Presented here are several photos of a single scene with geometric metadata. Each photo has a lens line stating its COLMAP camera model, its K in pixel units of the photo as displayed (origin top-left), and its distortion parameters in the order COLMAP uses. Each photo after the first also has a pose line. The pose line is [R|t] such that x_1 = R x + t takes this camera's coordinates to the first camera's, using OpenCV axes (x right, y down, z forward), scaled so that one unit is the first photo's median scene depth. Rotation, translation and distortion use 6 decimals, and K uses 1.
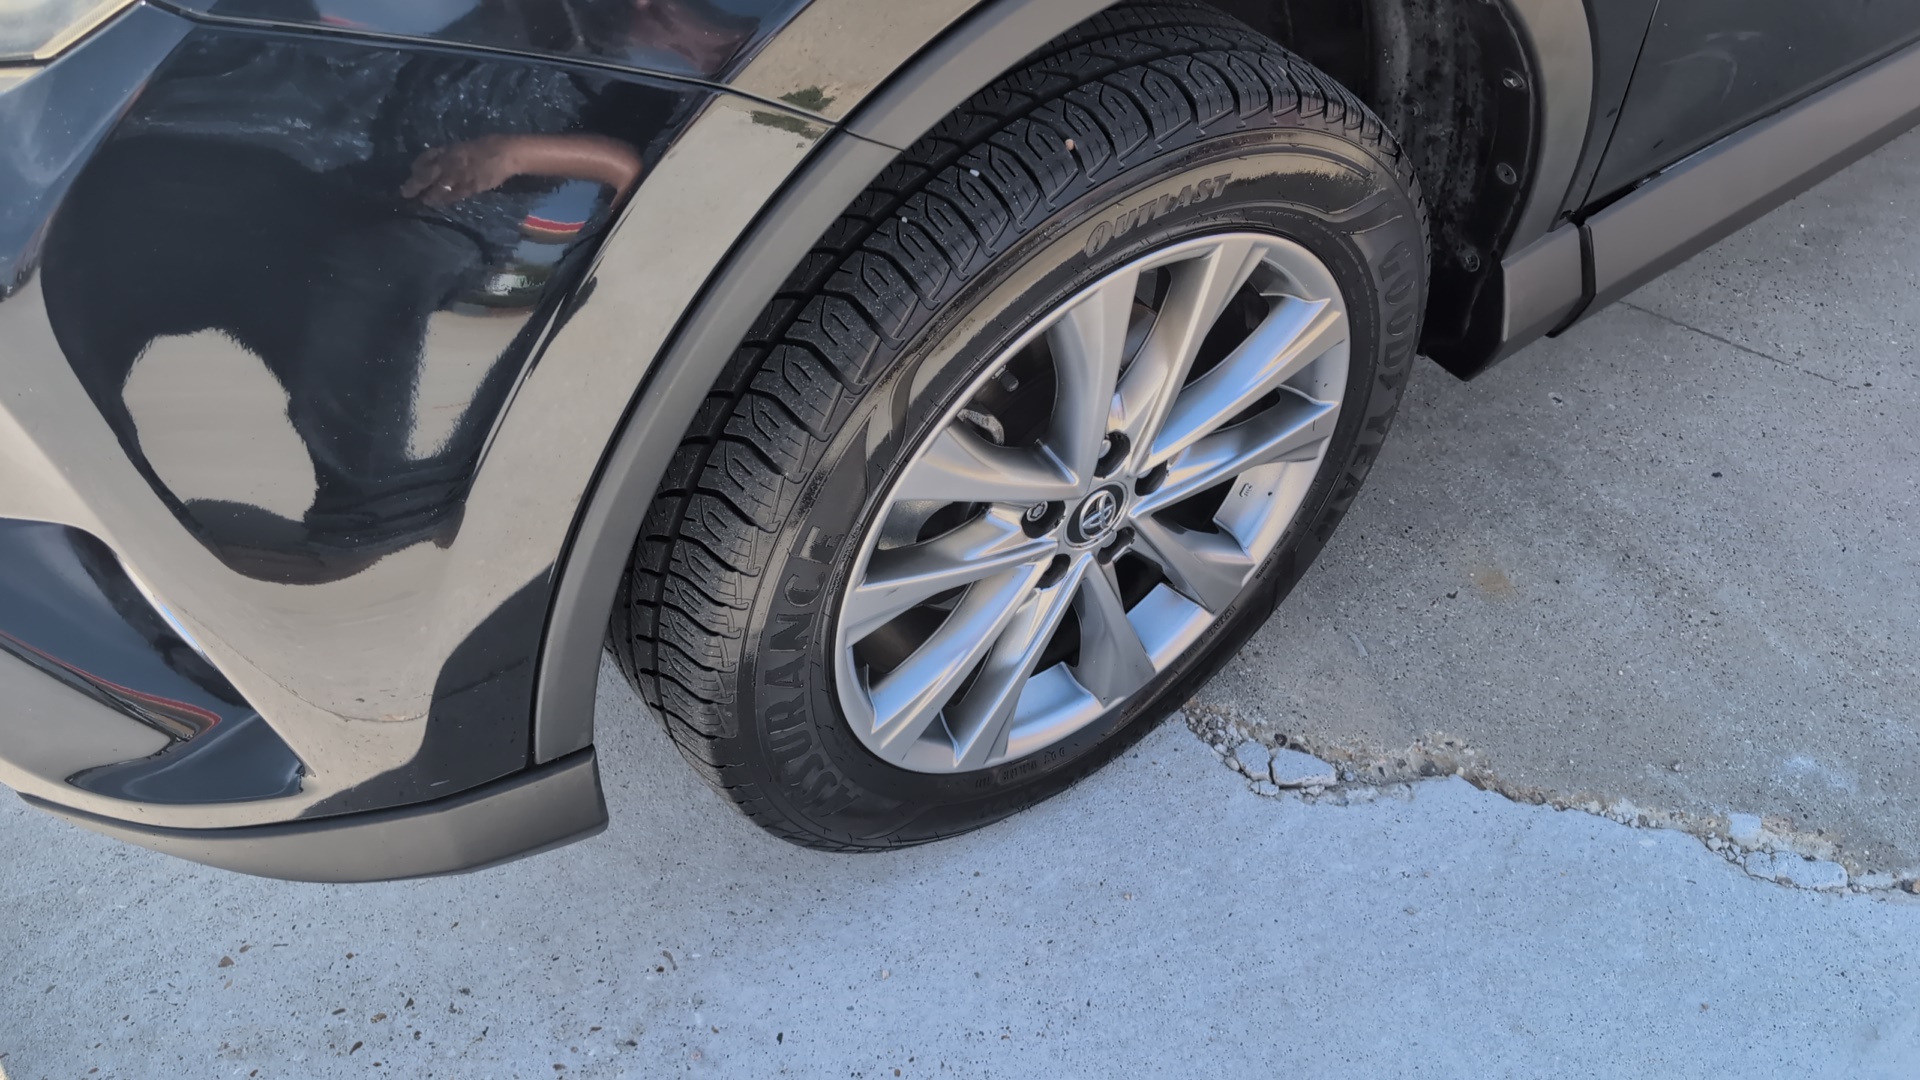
lens RADIAL K [[1596.1, 0, 960.4], [0, 1596.1, 541.3], [0, 0, 1]] dist [0.034051, -0.080093]
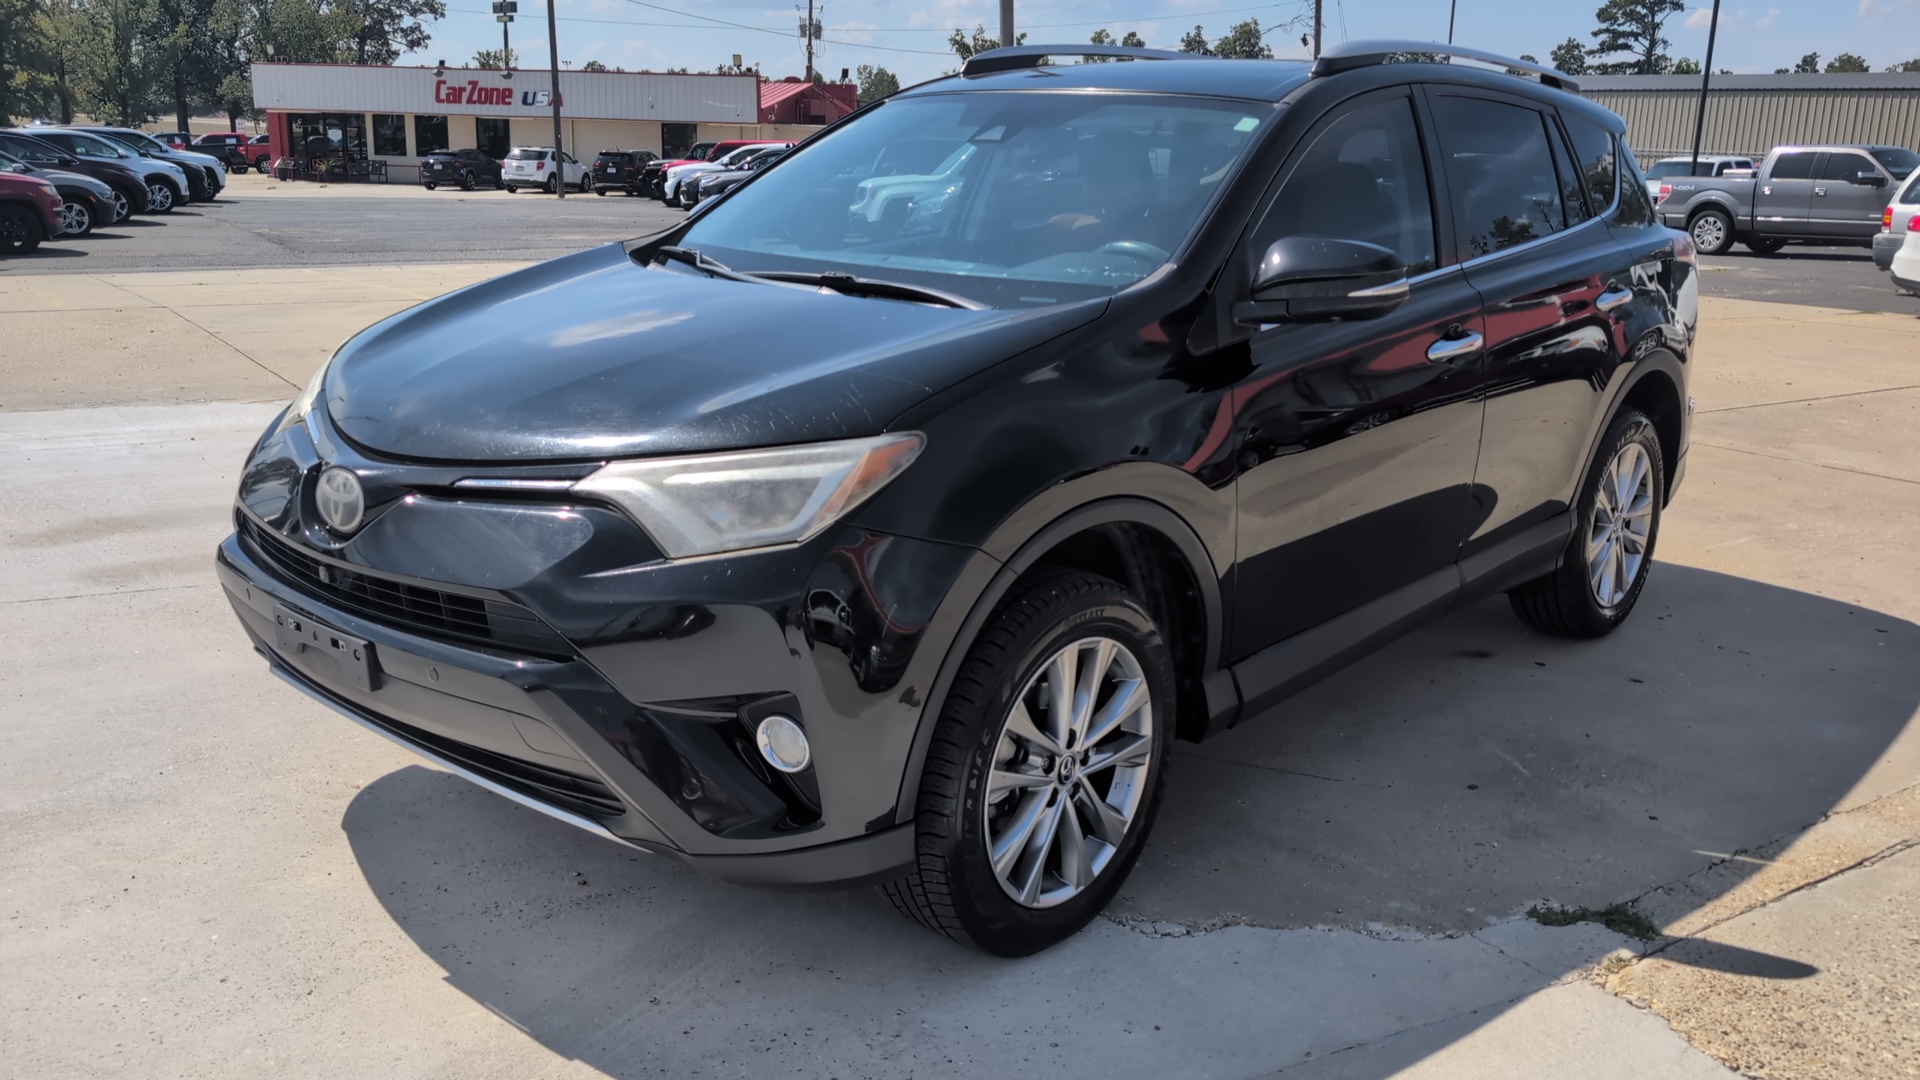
lens RADIAL K [[1596.1, 0, 966.1], [0, 1596.1, 533.4], [0, 0, 1]] dist [0.034051, -0.080093]
pose [[0.971732, -0.051871, 0.230318, -0.552922], [0.164433, 0.848730, -0.502612, 0.801846], [-0.169407, 0.526276, 0.833267, -1.053169]]
